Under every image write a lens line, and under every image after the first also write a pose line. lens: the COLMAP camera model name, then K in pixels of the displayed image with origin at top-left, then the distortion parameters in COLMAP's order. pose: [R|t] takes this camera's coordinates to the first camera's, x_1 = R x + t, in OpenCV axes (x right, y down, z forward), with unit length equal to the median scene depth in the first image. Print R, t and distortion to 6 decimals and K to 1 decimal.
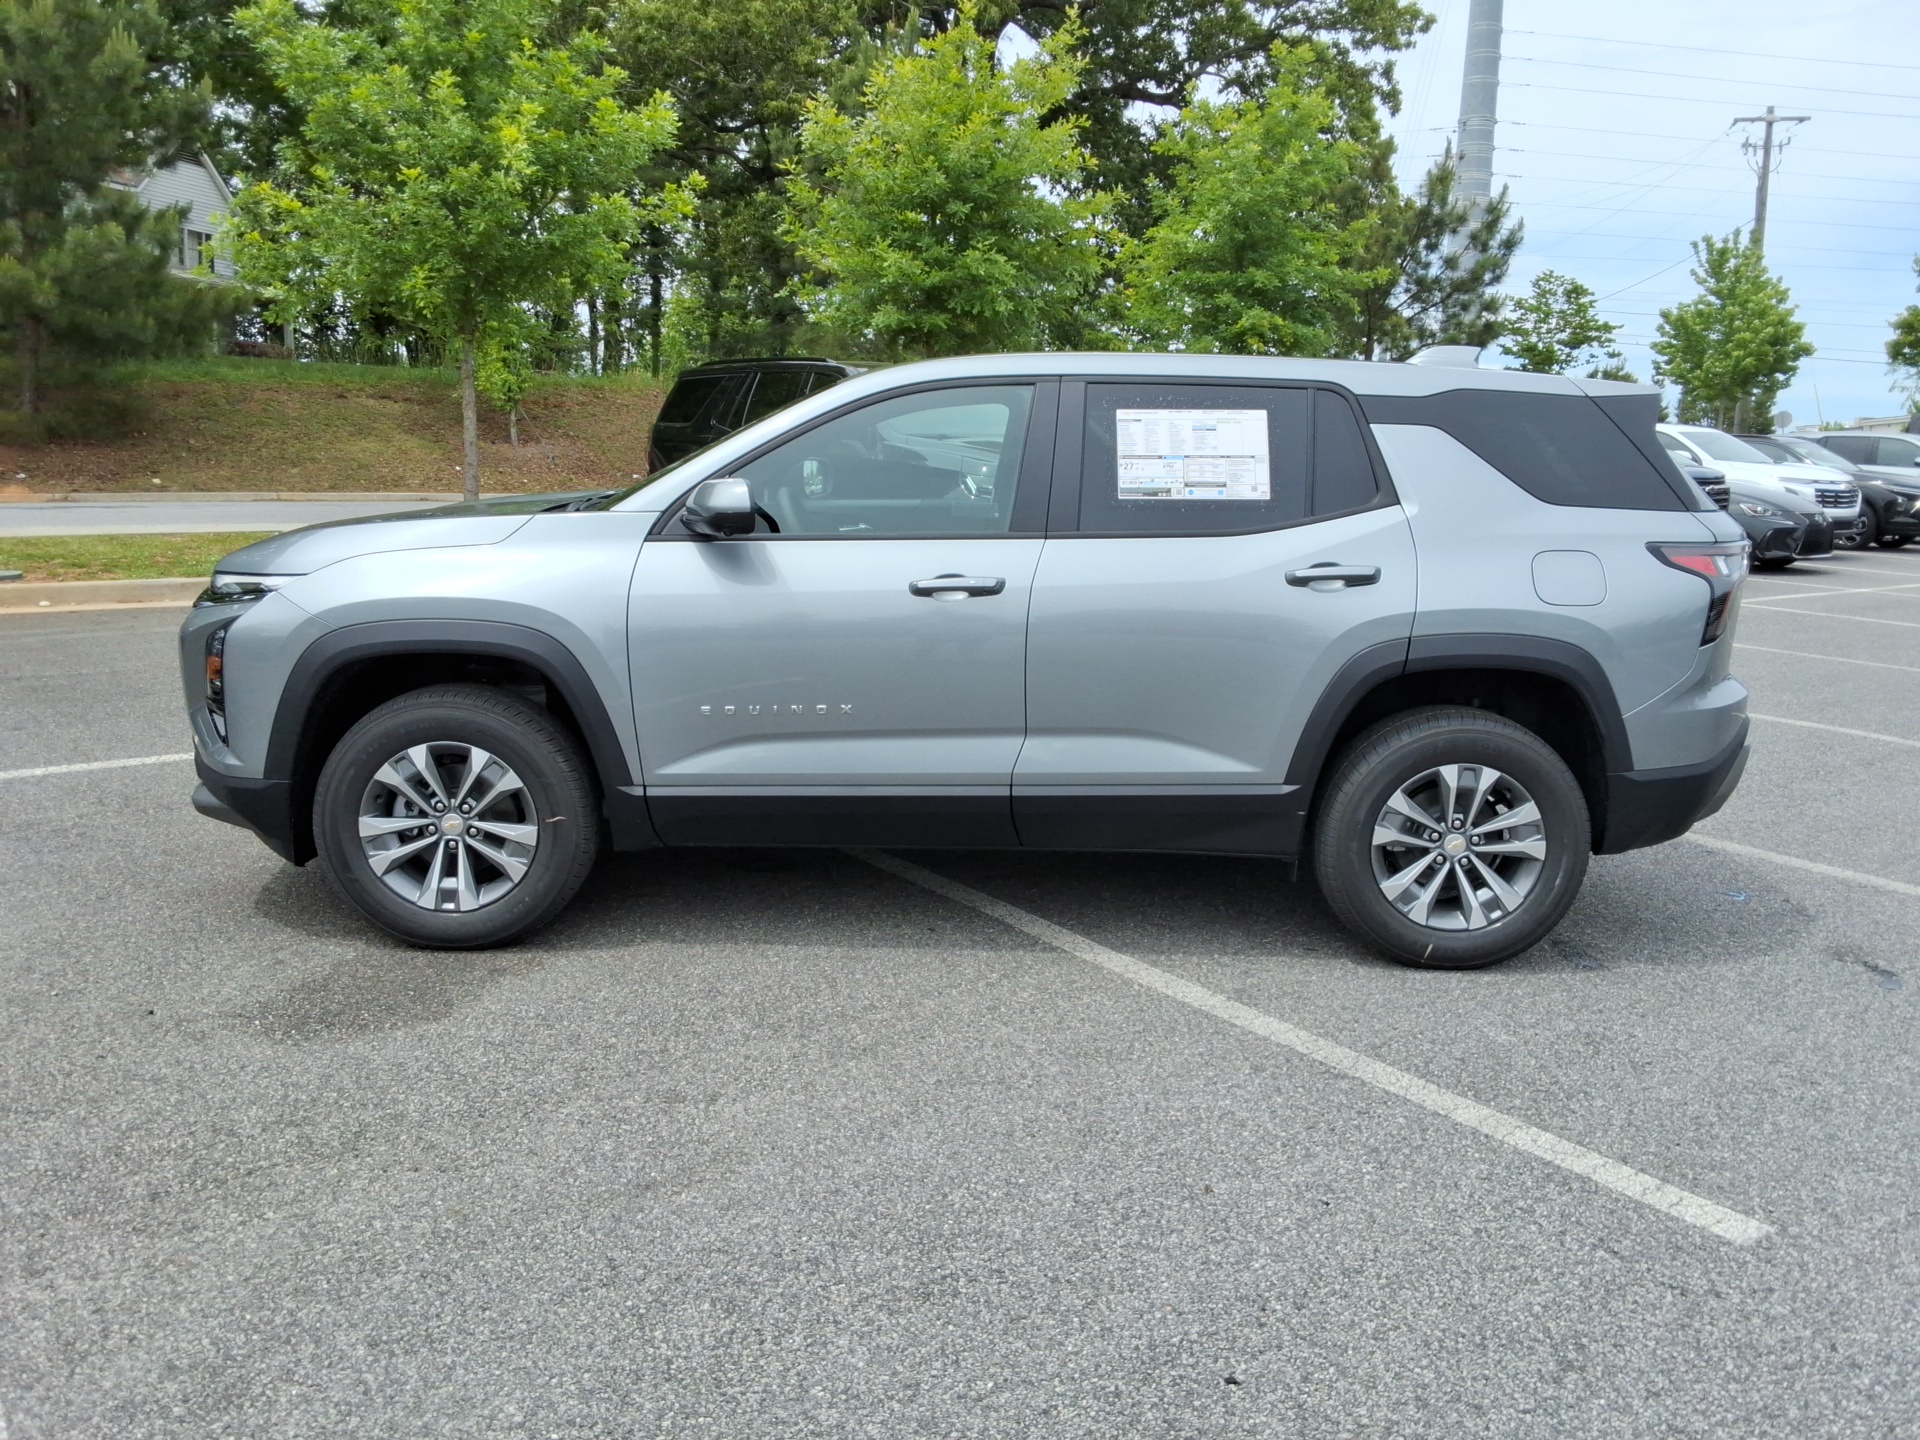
lens RADIAL K [[1542.7, 0, 969.7], [0, 1542.7, 709.3], [0, 0, 1]] dist [0.104278, -0.150795]
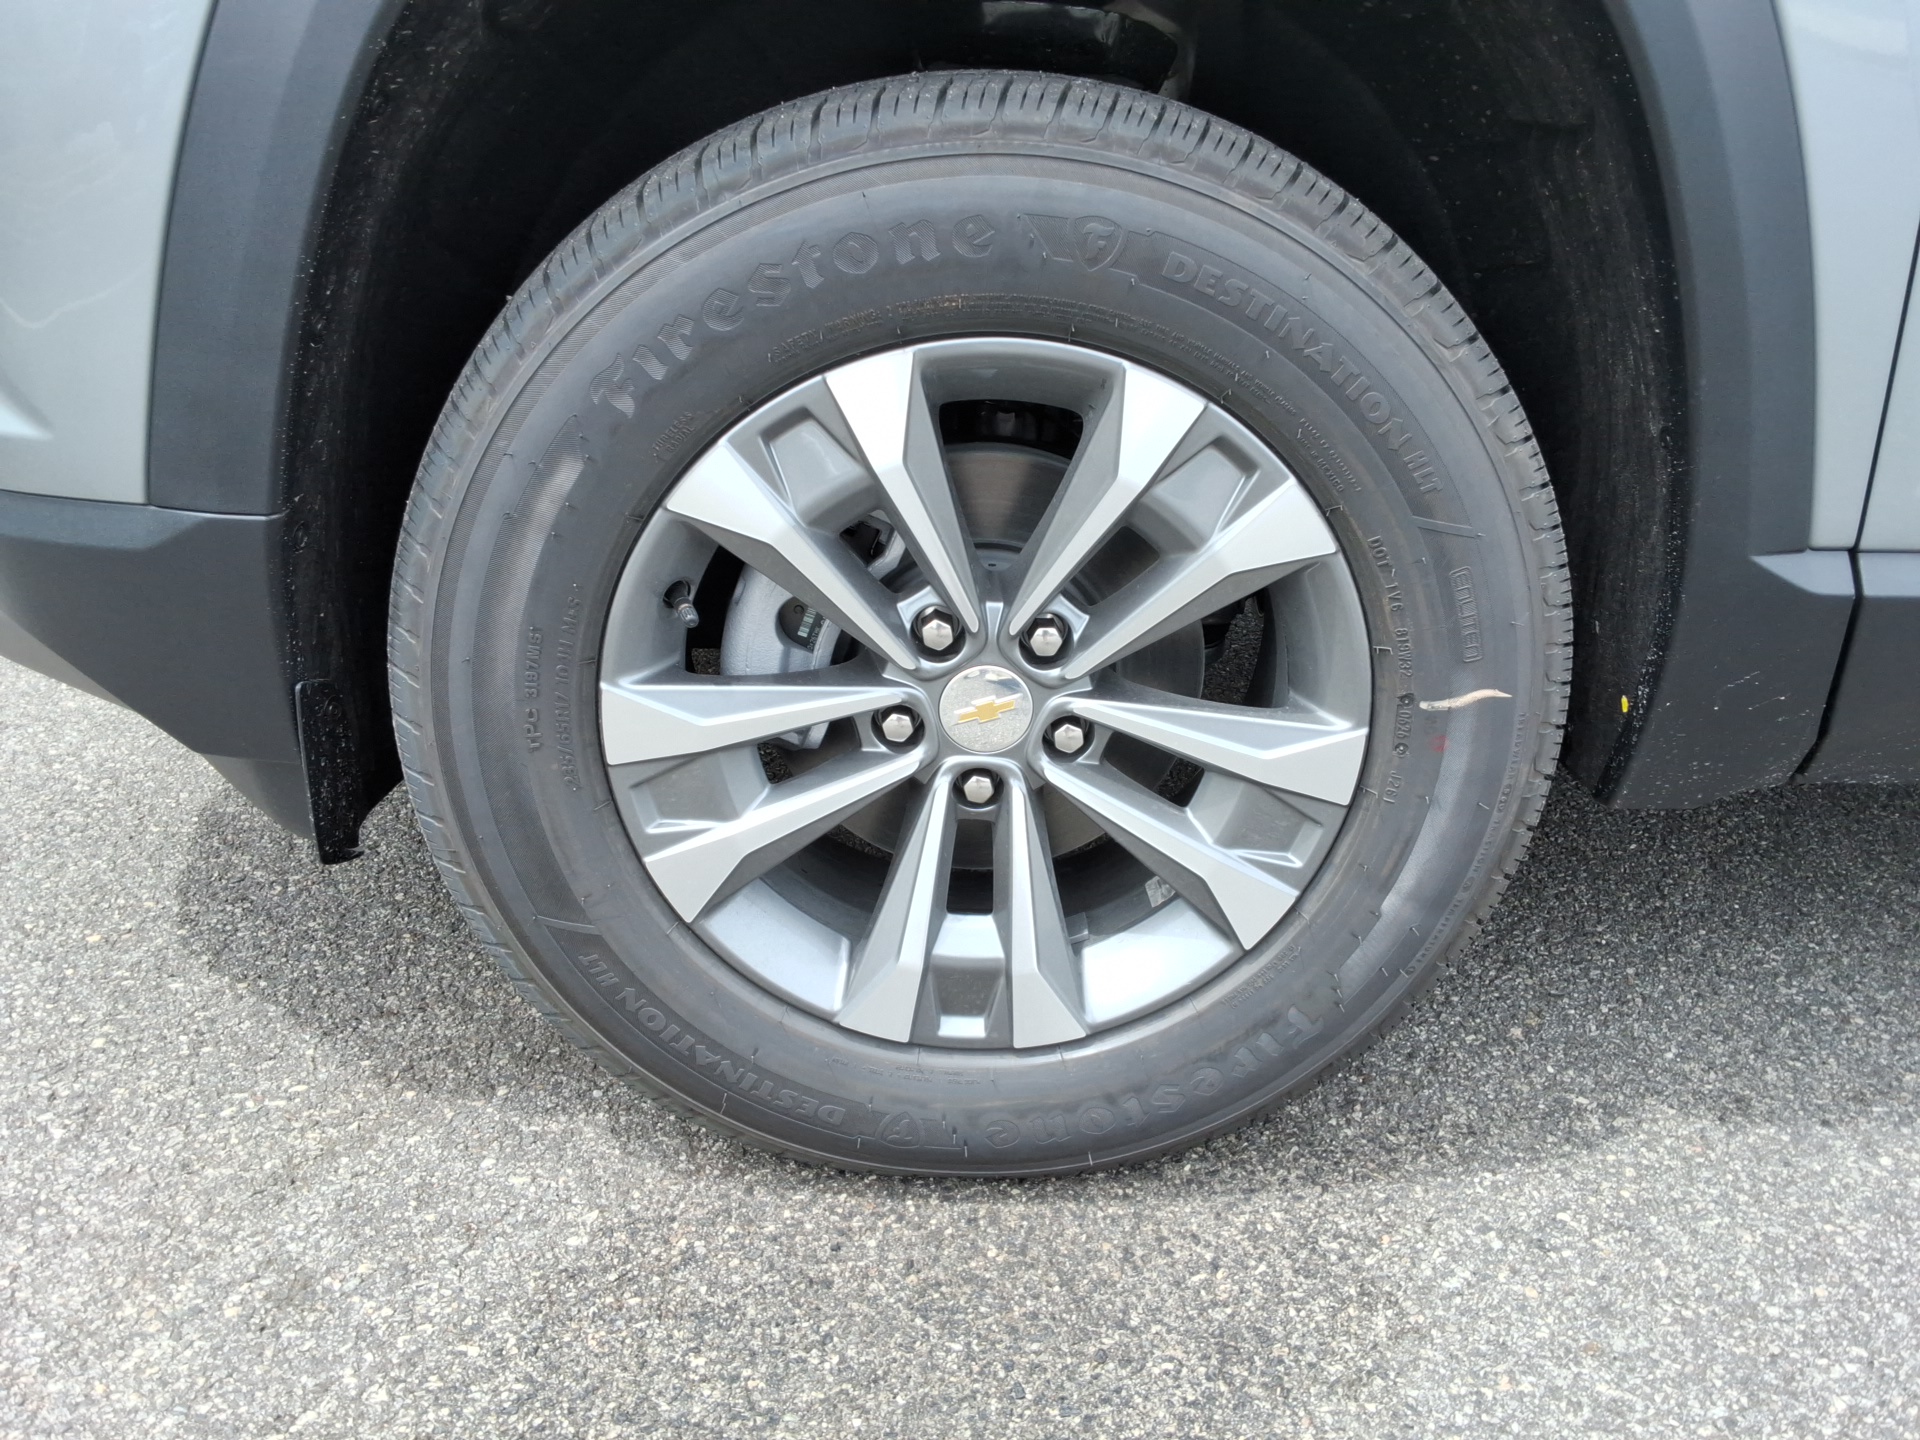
lens RADIAL K [[1518.8, 0, 978.1], [0, 1518.8, 718.7], [0, 0, 1]] dist [0.117691, -0.186096]
pose [[0.999954, 0.007301, 0.006267, -0.333243], [-0.008470, 0.976931, 0.213388, 0.026362], [-0.004564, -0.213432, 0.976947, 0.772671]]
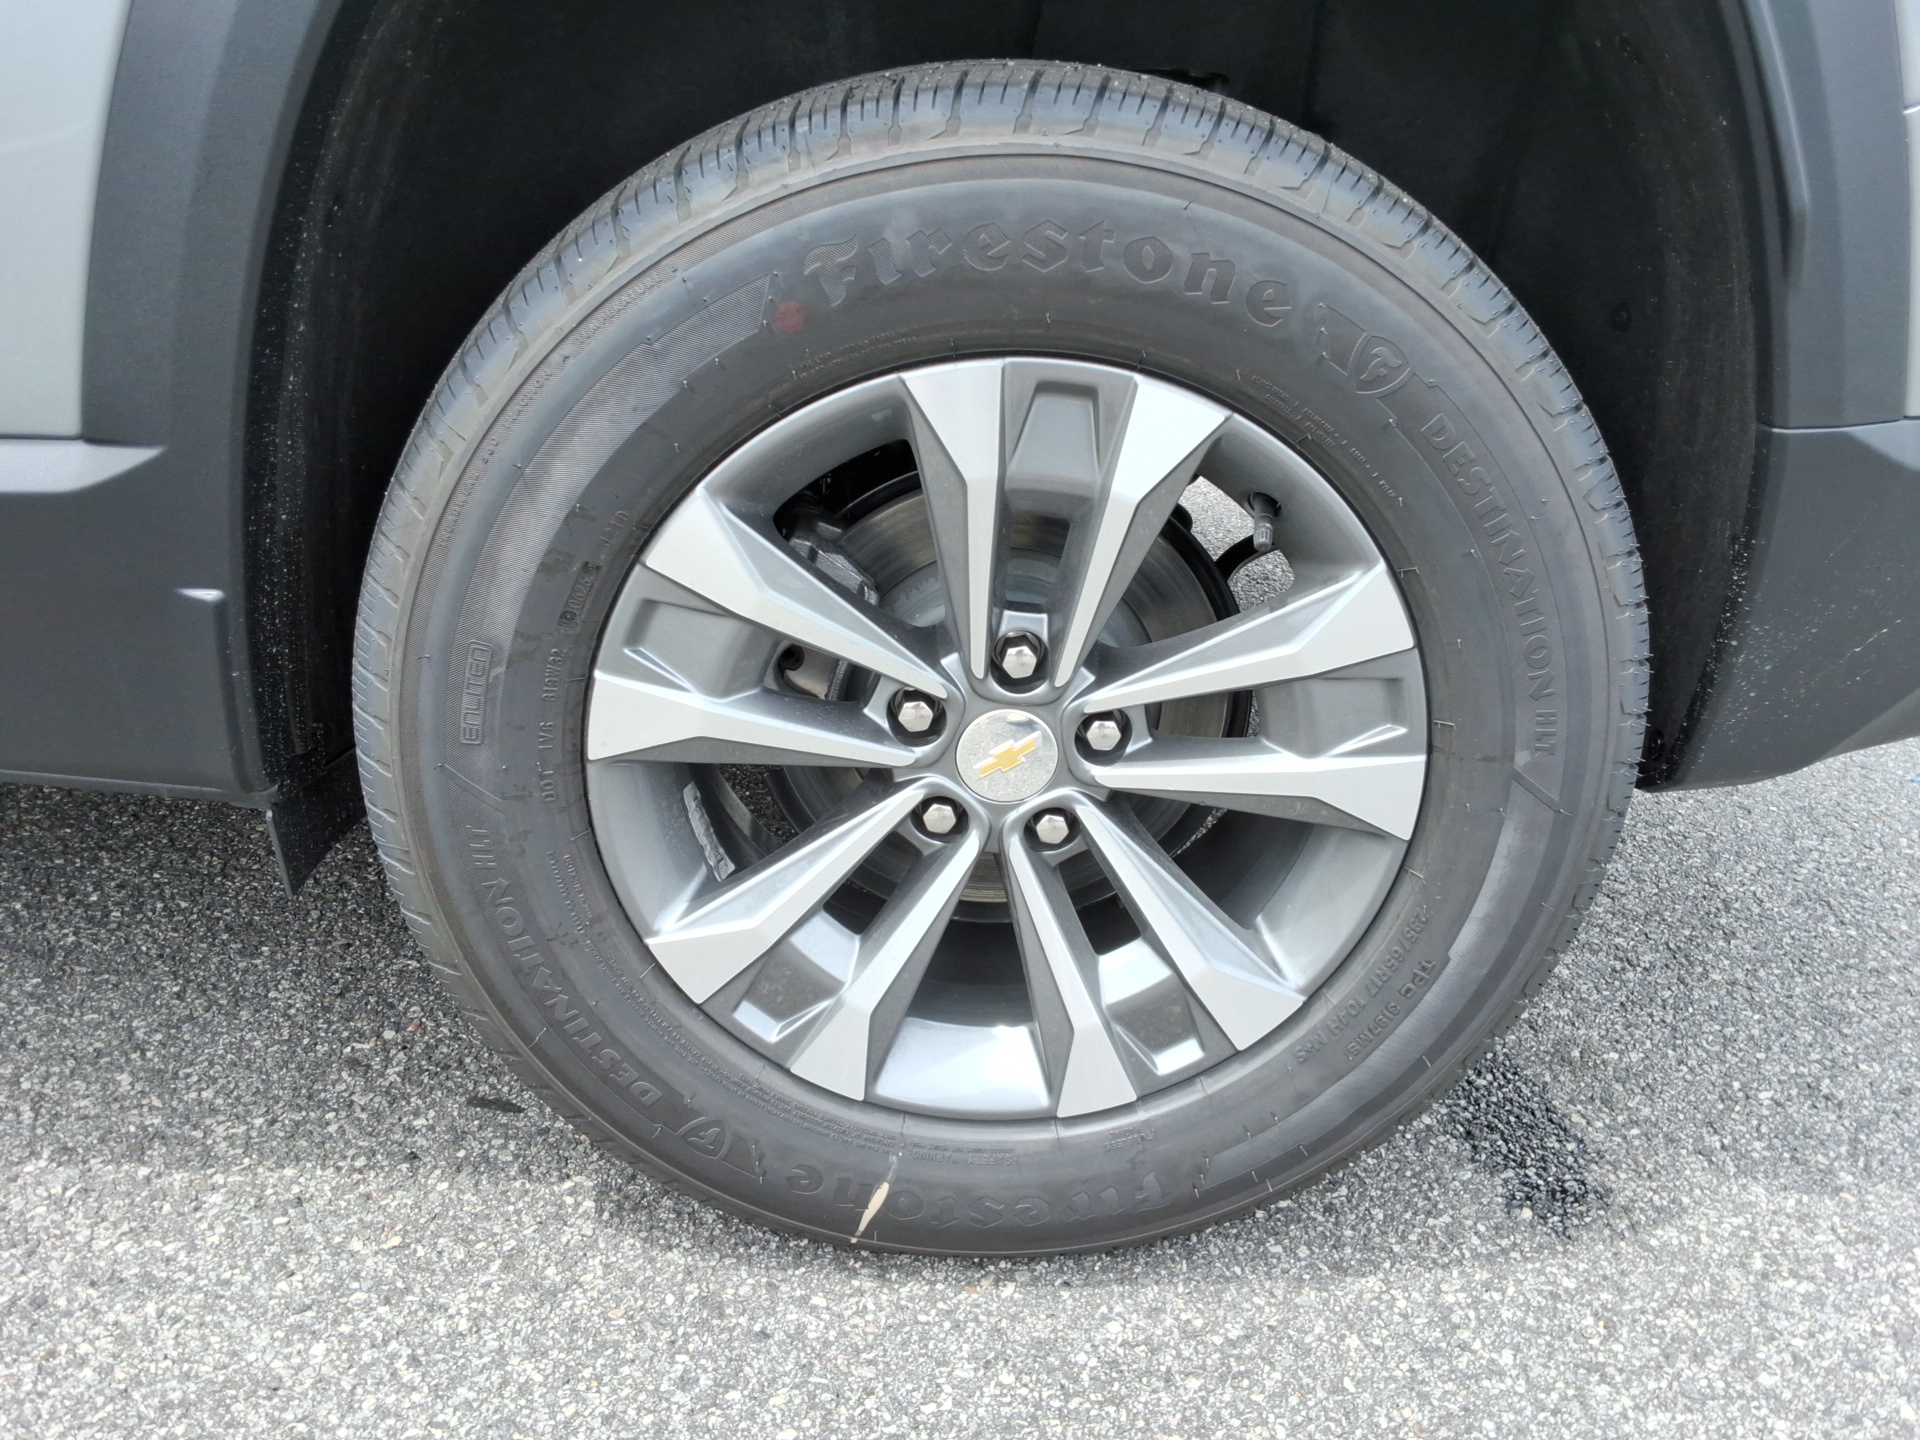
lens RADIAL K [[1542.7, 0, 969.7], [0, 1542.7, 709.3], [0, 0, 1]] dist [0.104278, -0.150795]
pose [[0.999103, 0.023058, 0.035508, 0.303050], [-0.030313, 0.975087, 0.219741, 0.035222], [-0.029557, -0.220620, 0.974912, 0.806471]]
